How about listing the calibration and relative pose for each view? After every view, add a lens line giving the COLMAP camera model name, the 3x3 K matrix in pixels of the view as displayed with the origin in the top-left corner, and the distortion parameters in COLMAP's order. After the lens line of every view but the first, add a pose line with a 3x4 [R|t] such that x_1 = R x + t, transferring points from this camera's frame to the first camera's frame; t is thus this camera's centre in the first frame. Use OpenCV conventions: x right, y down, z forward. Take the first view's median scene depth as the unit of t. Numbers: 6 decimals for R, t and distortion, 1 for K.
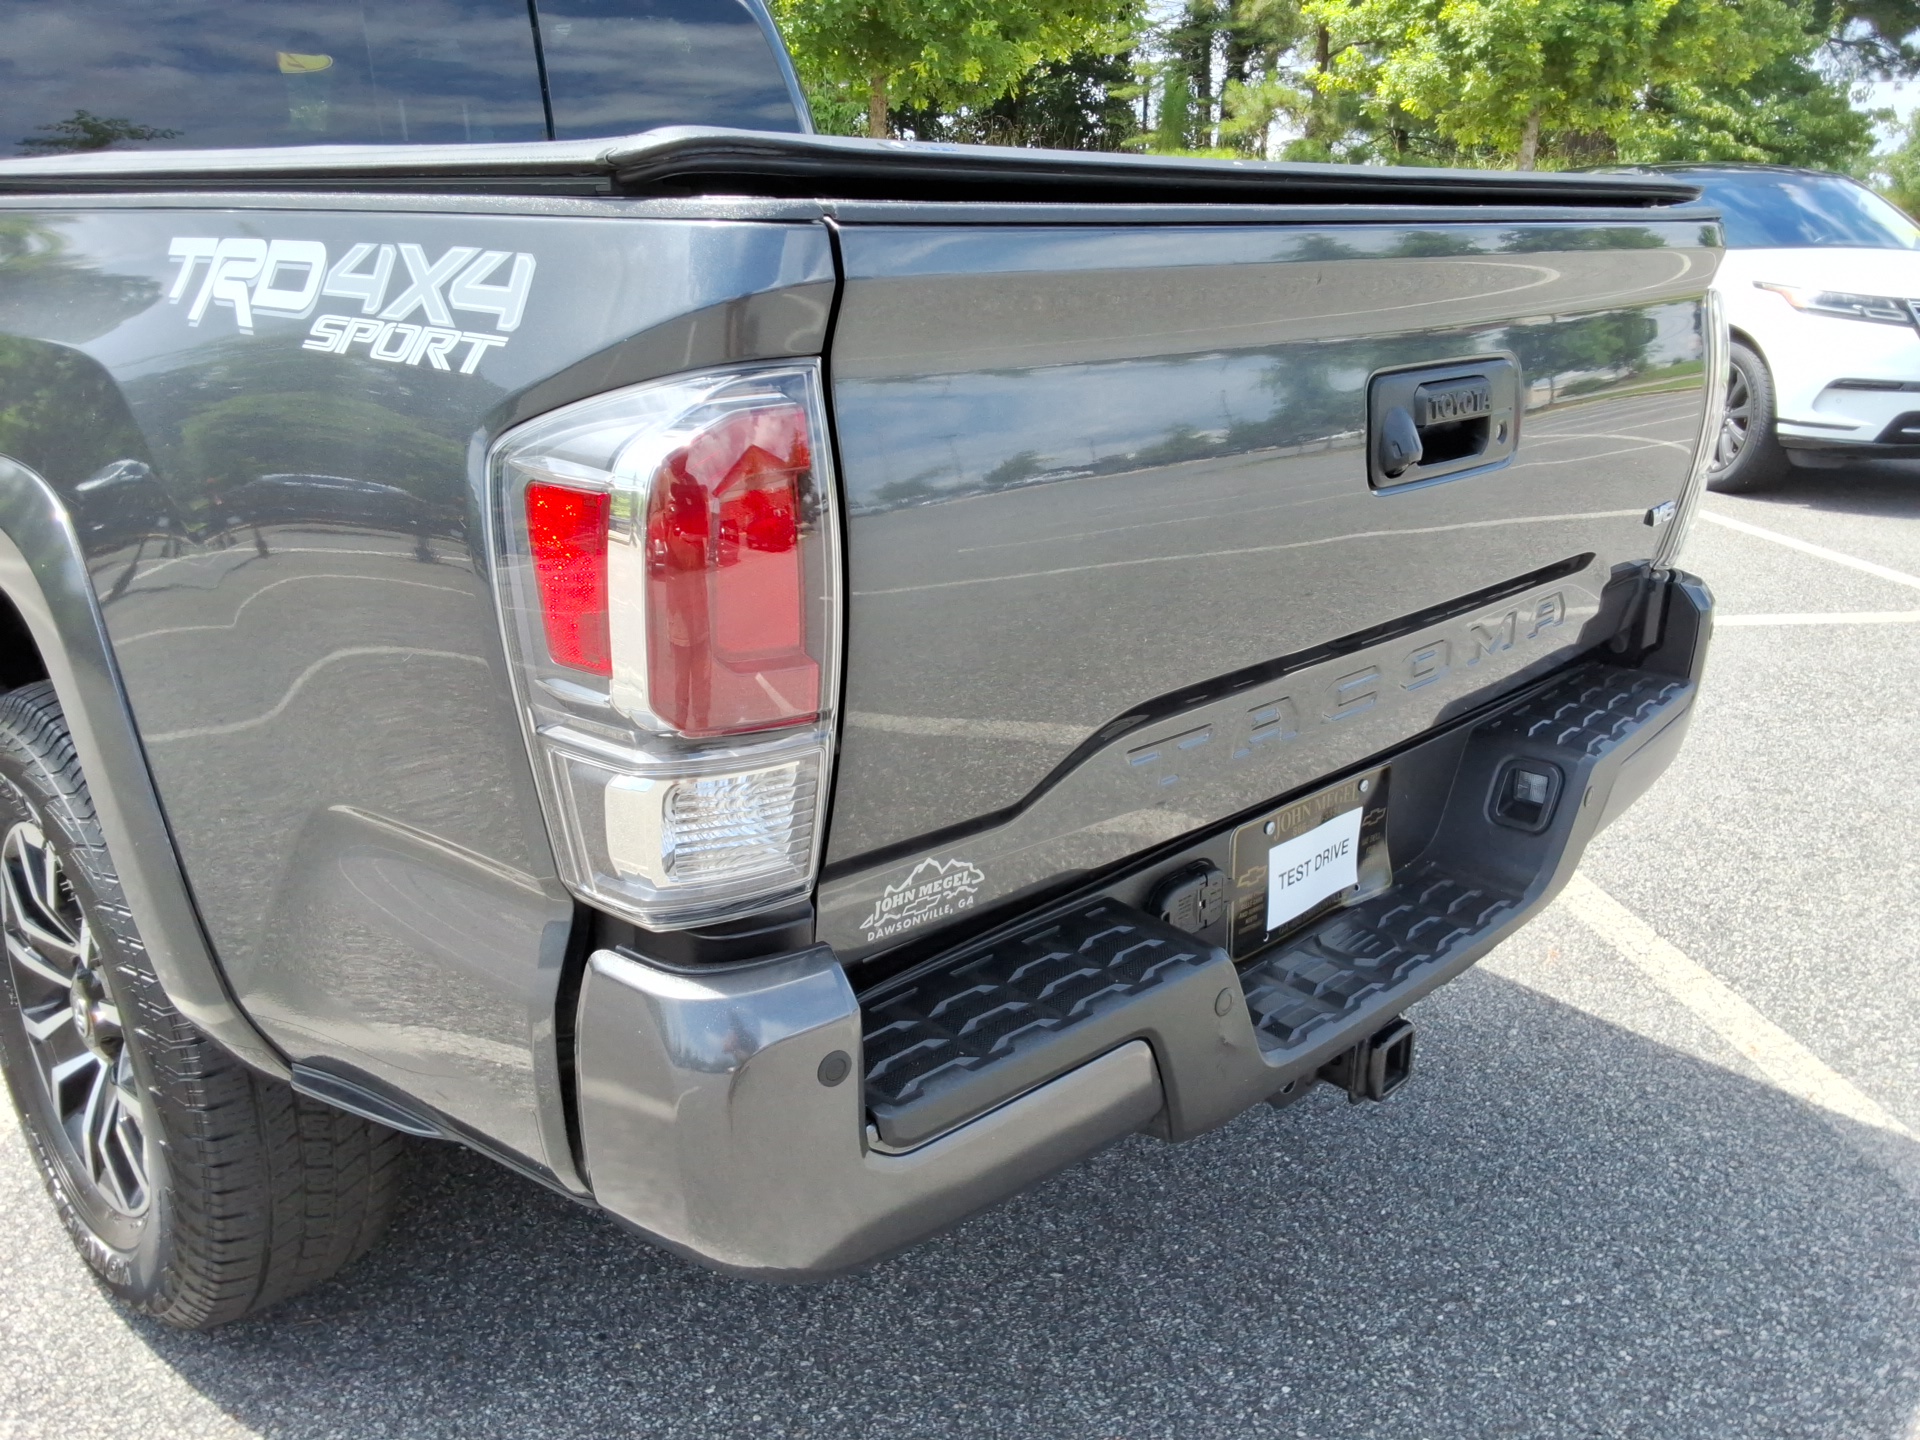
lens RADIAL K [[1535.4, 0, 976.1], [0, 1535.4, 711.1], [0, 0, 1]] dist [0.126398, -0.217805]
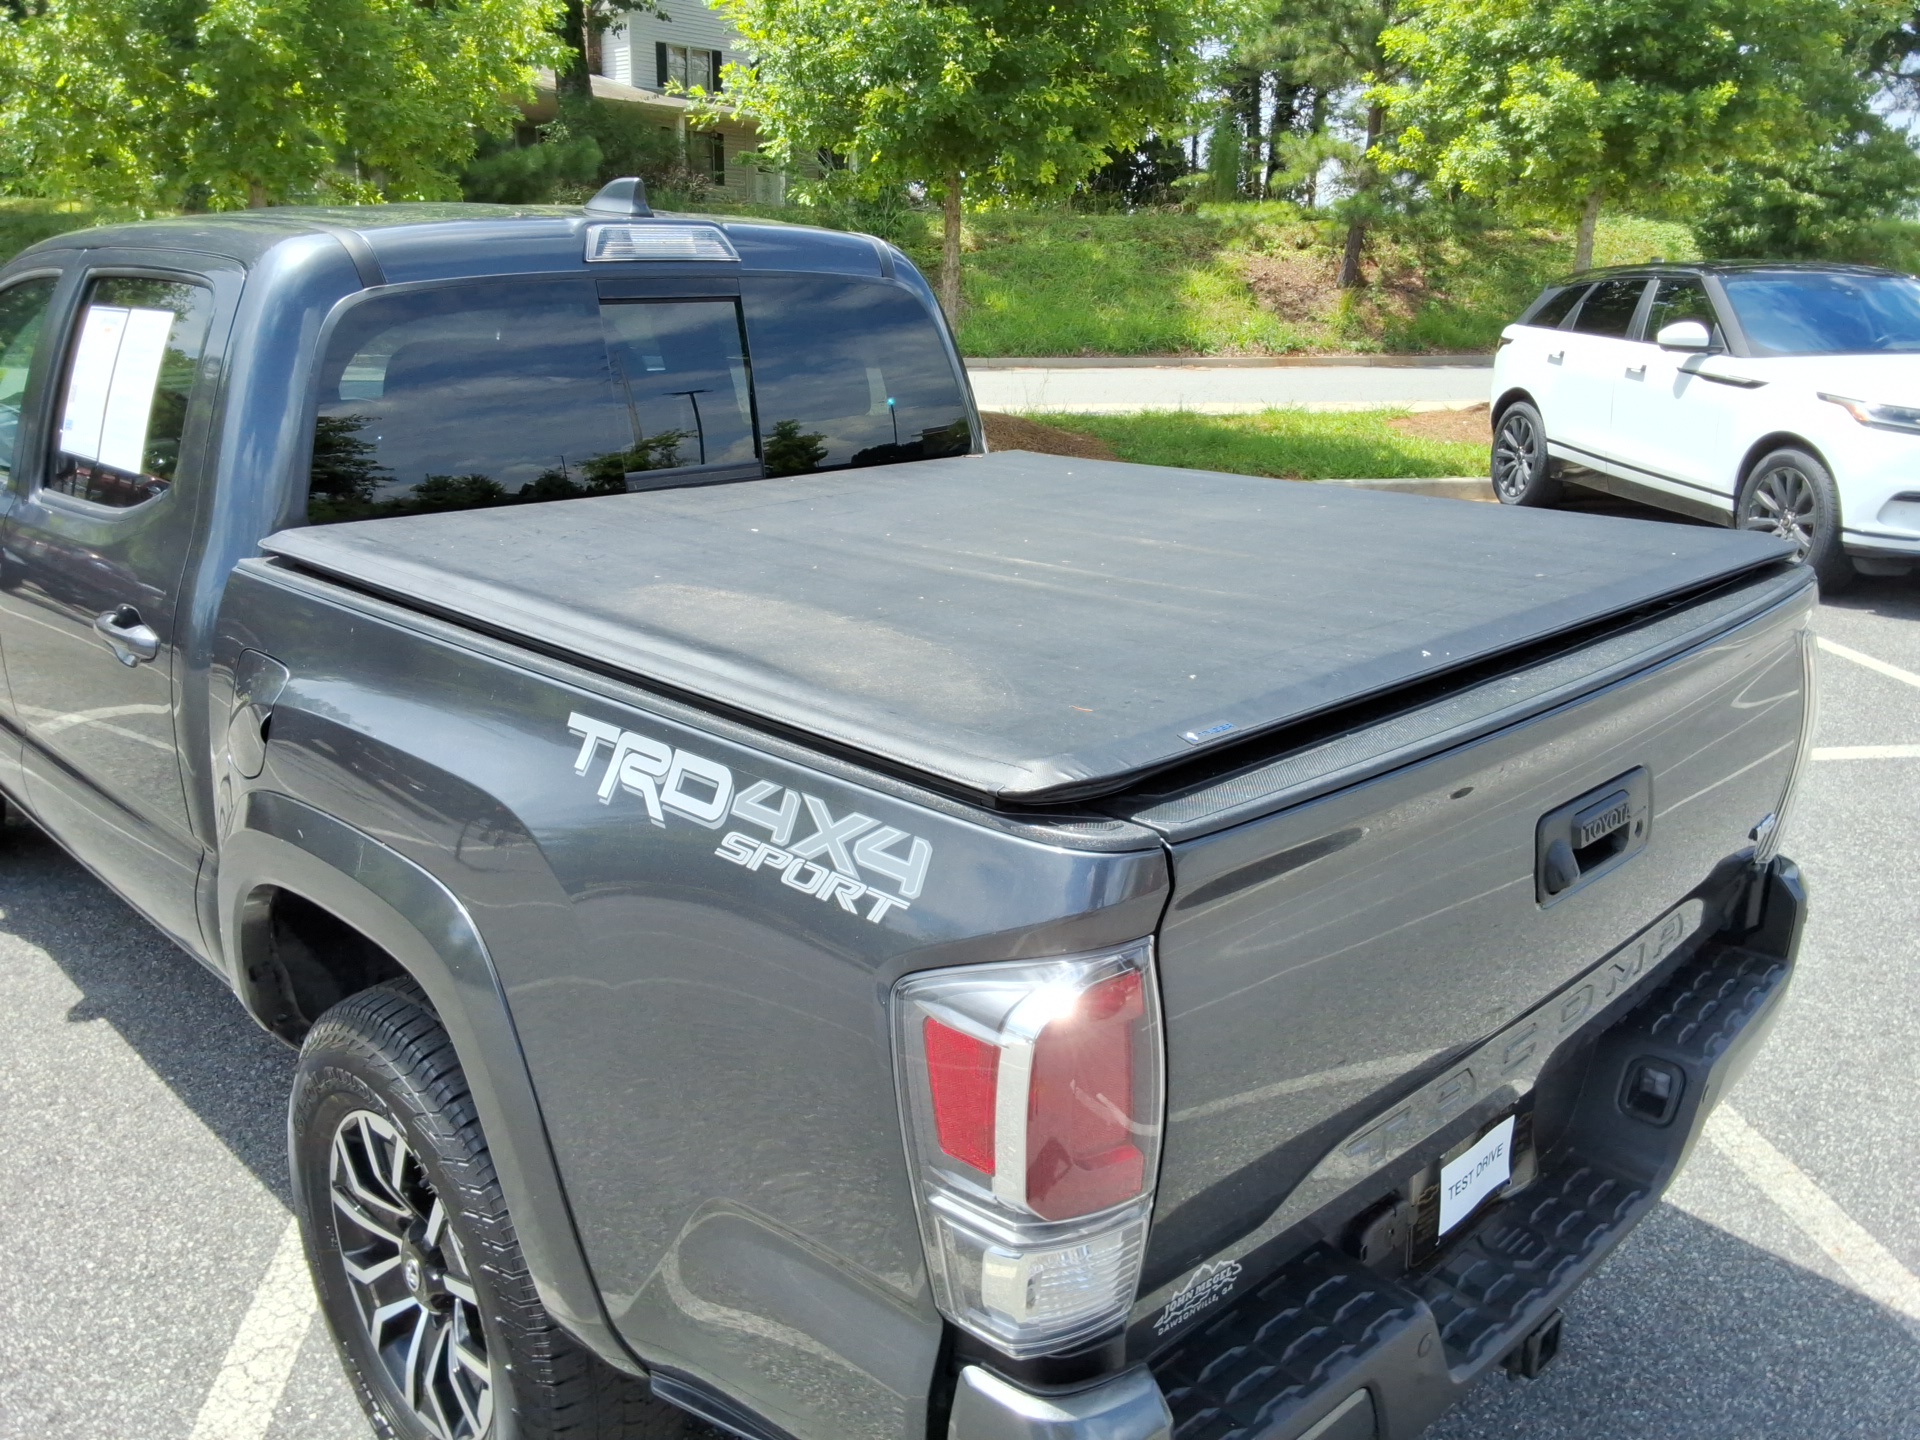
lens RADIAL K [[1535.5, 0, 979.7], [0, 1535.5, 712.4], [0, 0, 1]] dist [0.125919, -0.204650]
pose [[0.999645, -0.001047, -0.026615, -0.110985], [0.000688, 0.999909, -0.013489, -0.208335], [0.026626, 0.013466, 0.999555, -0.172508]]
